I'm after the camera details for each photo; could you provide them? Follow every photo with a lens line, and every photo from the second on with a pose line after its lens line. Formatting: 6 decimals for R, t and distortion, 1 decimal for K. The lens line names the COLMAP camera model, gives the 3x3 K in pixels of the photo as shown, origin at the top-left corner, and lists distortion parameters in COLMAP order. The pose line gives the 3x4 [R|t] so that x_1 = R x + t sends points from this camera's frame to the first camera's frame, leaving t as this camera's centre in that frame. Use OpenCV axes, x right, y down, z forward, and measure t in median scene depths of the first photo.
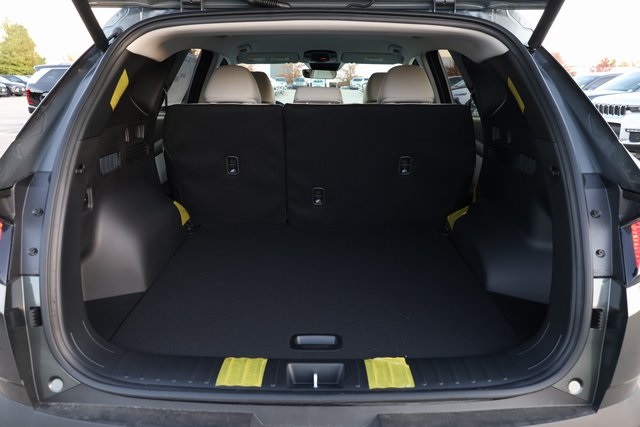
lens RADIAL K [[477.8, 0, 320.0], [0, 477.8, 213.5], [0, 0, 1]] dist [-0.003759, 0.004659]
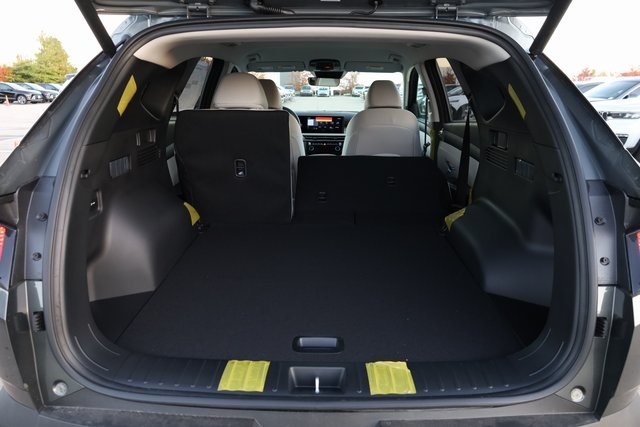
lens RADIAL K [[432.2, 0, 320.0], [0, 432.2, 213.5], [0, 0, 1]] dist [0.002684, -0.003323]
pose [[0.999940, 0.004008, -0.010228, 0.004124], [-0.003906, 0.999942, 0.009993, -0.020278], [0.010267, -0.009952, 0.999898, 0.088138]]
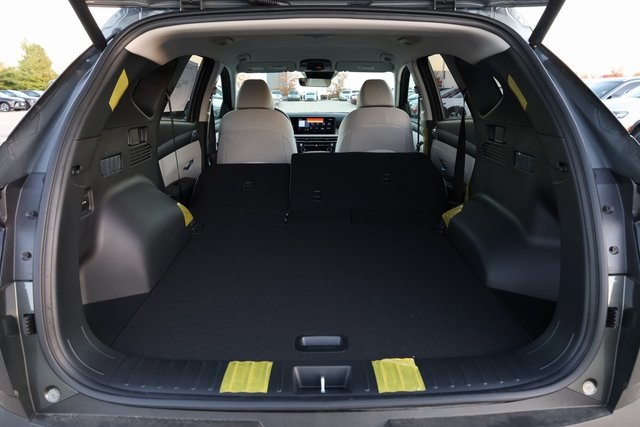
lens RADIAL K [[432.2, 0, 320.0], [0, 432.2, 213.5], [0, 0, 1]] dist [0.002684, -0.003323]
pose [[0.999820, -0.012000, 0.014685, -0.022919], [0.011999, 0.999928, 0.000156, 0.001235], [-0.014686, 0.000021, 0.999892, 0.114844]]
